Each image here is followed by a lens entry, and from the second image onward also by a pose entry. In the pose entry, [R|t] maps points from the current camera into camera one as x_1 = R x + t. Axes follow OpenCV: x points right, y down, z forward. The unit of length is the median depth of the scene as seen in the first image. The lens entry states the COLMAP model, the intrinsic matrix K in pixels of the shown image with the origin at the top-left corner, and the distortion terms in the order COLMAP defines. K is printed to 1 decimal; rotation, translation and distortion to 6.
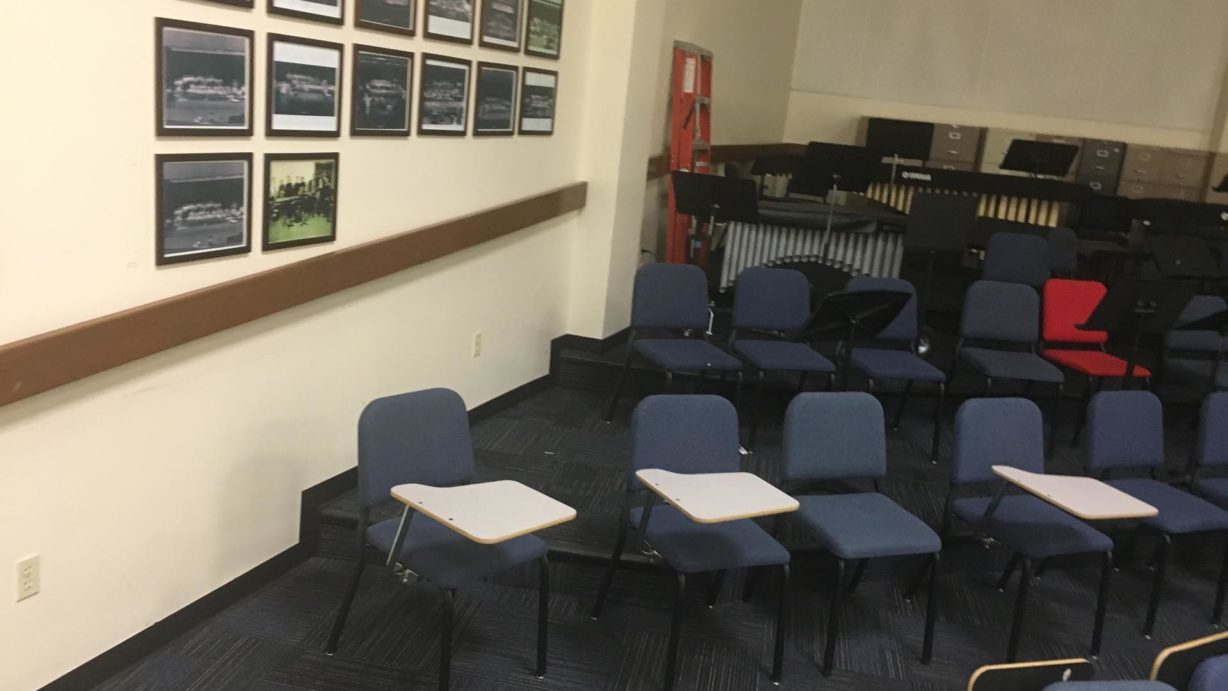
lens RADIAL K [[1012.5, 0, 616.1], [0, 1012.5, 350.0], [0, 0, 1]] dist [0.046344, -0.008930]
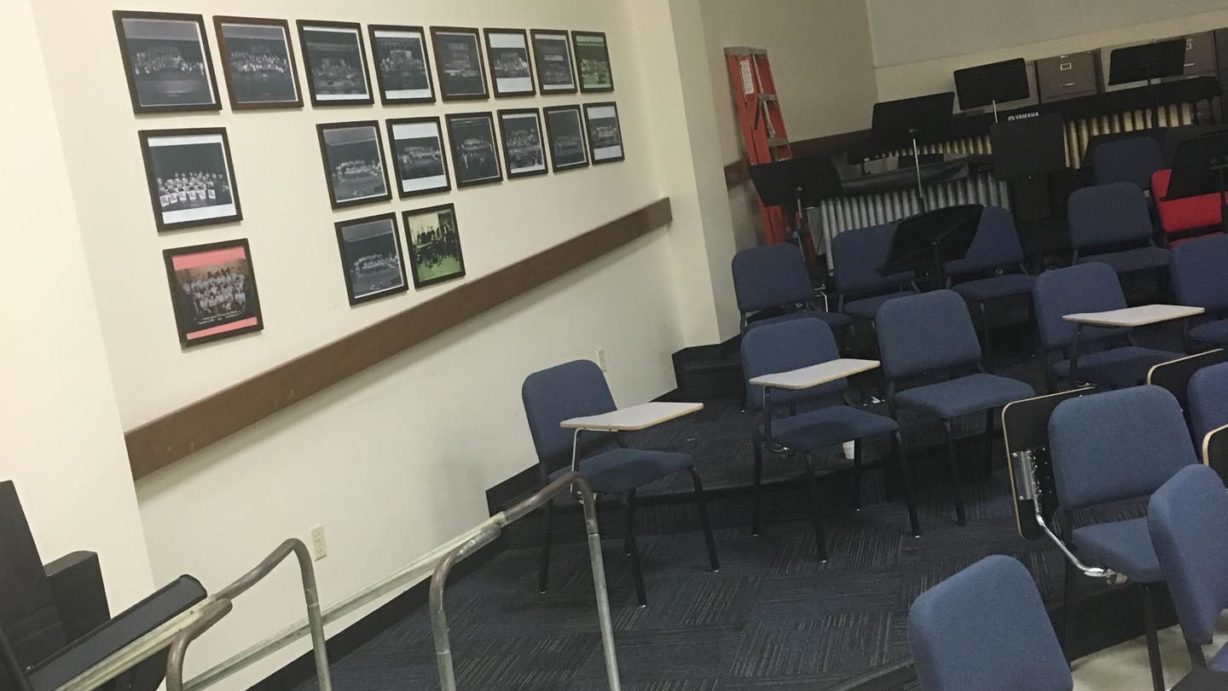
lens RADIAL K [[1336.1, 0, 611.3], [0, 1336.1, 342.4], [0, 0, 1]] dist [0.033626, 0.000000]
pose [[0.963565, -0.246548, -0.103710, 0.028200], [0.233616, 0.964575, -0.122552, 0.180656], [0.130251, 0.093859, 0.987028, -0.464954]]
